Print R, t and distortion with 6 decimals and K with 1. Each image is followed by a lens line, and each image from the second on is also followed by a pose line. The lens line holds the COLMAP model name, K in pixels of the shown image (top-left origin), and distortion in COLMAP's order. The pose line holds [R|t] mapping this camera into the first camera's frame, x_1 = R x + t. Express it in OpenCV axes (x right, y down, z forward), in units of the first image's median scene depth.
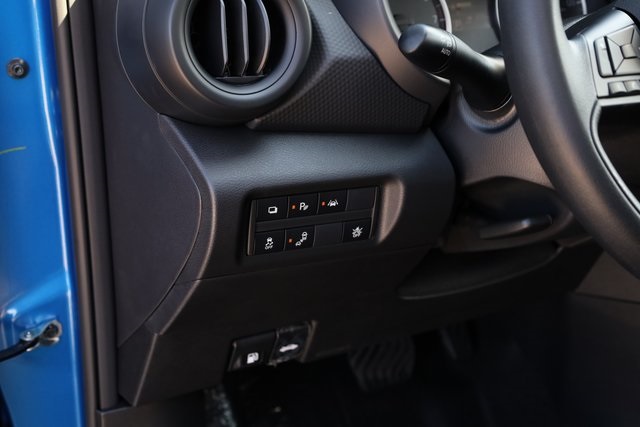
lens RADIAL K [[852.8, 0, 320.0], [0, 852.8, 213.5], [0, 0, 1]] dist [0.012504, 0.017088]
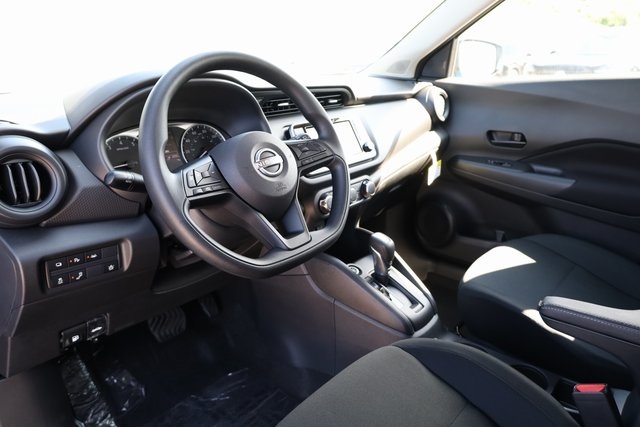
lens RADIAL K [[444.1, 0, 320.0], [0, 444.1, 213.5], [0, 0, 1]] dist [0.005863, -0.001357]
pose [[0.944447, -0.130479, 0.301655, 0.221706], [0.147641, 0.988432, -0.034706, 0.004435], [-0.293637, 0.077315, 0.952785, -0.201636]]
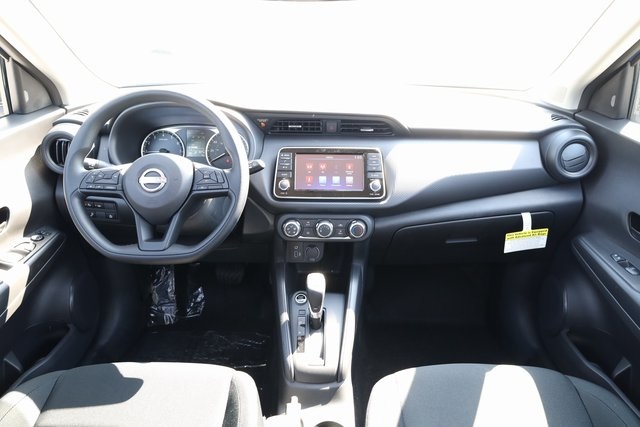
lens RADIAL K [[444.1, 0, 320.0], [0, 444.1, 213.5], [0, 0, 1]] dist [0.005863, -0.001357]
pose [[0.862765, 0.207630, -0.461005, 1.549301], [-0.192608, 0.978008, 0.080018, -0.283106], [0.467481, 0.019757, 0.883782, -0.123303]]
